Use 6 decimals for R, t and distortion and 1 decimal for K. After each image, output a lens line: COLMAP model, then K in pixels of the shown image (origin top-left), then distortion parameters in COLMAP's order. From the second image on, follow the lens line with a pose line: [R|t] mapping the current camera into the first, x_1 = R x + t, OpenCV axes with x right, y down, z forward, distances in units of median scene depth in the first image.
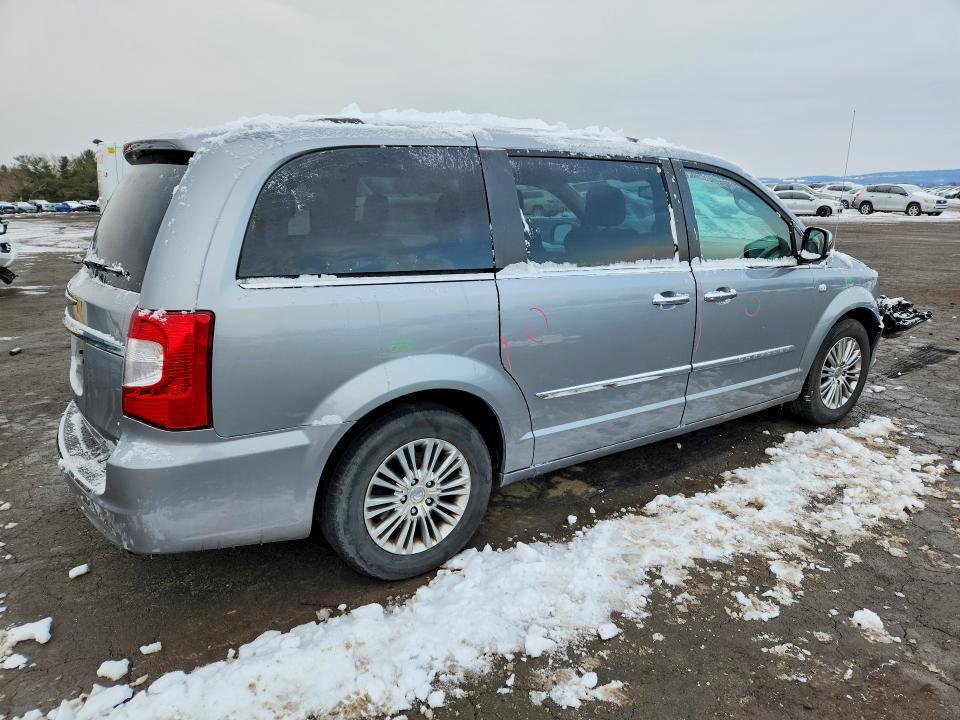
lens RADIAL K [[721.1, 0, 476.5], [0, 721.1, 362.9], [0, 0, 1]] dist [0.046948, -0.028087]
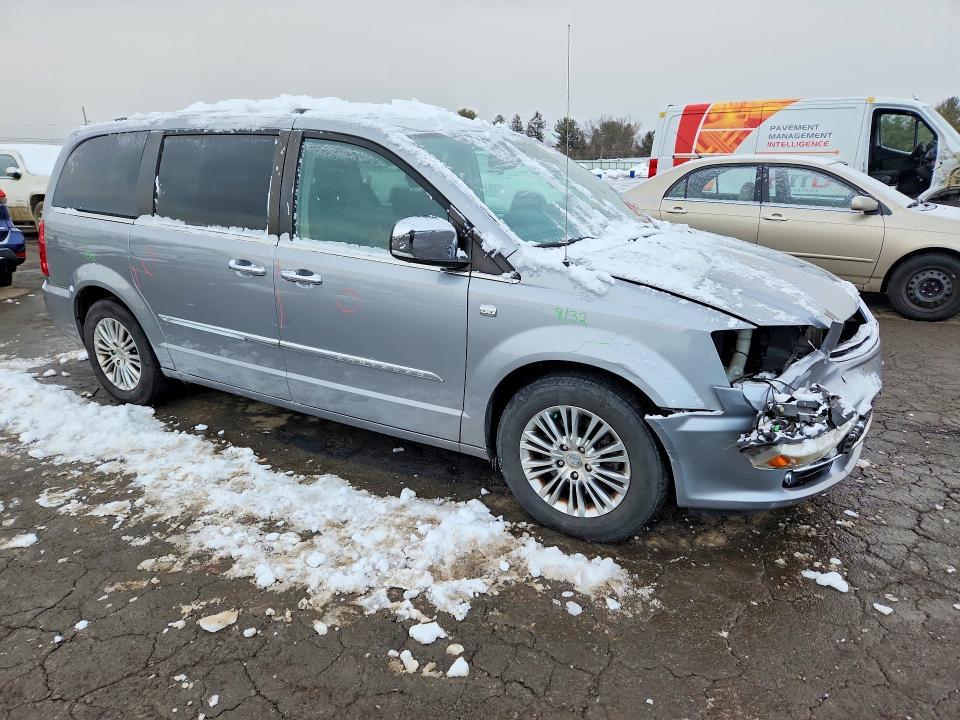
lens RADIAL K [[721.1, 0, 472.5], [0, 721.1, 361.1], [0, 0, 1]] dist [0.046948, -0.028087]
pose [[0.332877, 0.269904, -0.903518, 1.421451], [-0.194956, 0.957159, 0.214101, -0.258454], [0.922597, 0.104877, 0.371236, 0.966362]]
